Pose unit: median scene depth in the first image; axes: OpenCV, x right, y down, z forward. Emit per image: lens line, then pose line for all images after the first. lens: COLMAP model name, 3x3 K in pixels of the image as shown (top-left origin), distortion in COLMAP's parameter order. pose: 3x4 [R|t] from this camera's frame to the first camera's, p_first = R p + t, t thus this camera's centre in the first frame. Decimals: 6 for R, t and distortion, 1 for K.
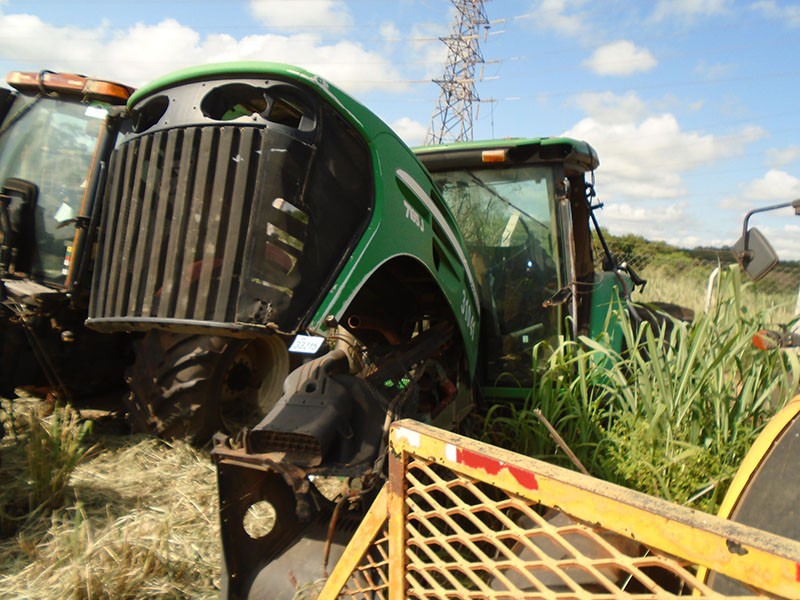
lens RADIAL K [[604.0, 0, 392.3], [0, 604.0, 297.3], [0, 0, 1]] dist [-0.037494, 0.007157]
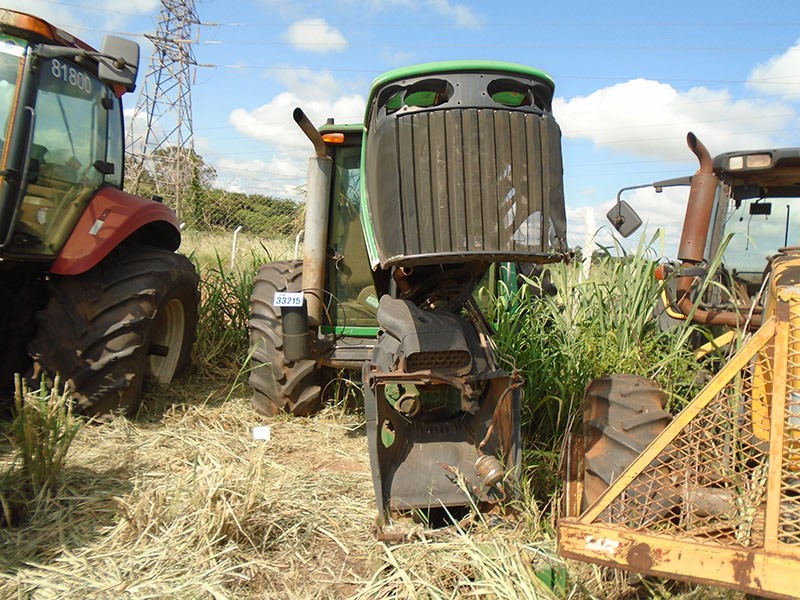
lens RADIAL K [[604.0, 0, 399.6], [0, 604.0, 303.9], [0, 0, 1]] dist [-0.037494, 0.007157]
pose [[0.884686, -0.052717, 0.463197, -0.560409], [0.026940, 0.997706, 0.062097, 0.029278], [-0.465408, -0.042458, 0.884077, -0.051021]]
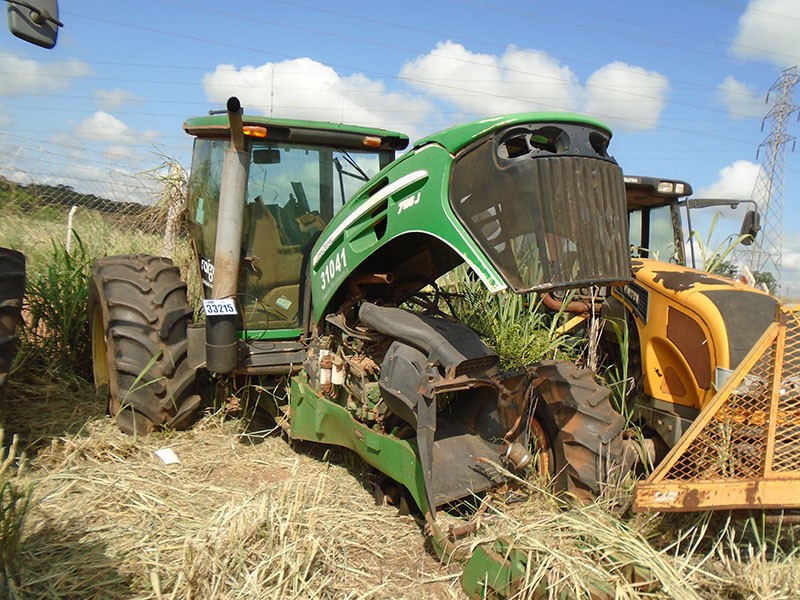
lens RADIAL K [[604.0, 0, 398.0], [0, 604.0, 305.8], [0, 0, 1]] dist [-0.037494, 0.007157]
pose [[0.530554, -0.109555, 0.840541, -0.973499], [0.012000, 0.992484, 0.121785, -0.047673], [-0.847566, -0.054527, 0.527881, 0.285248]]
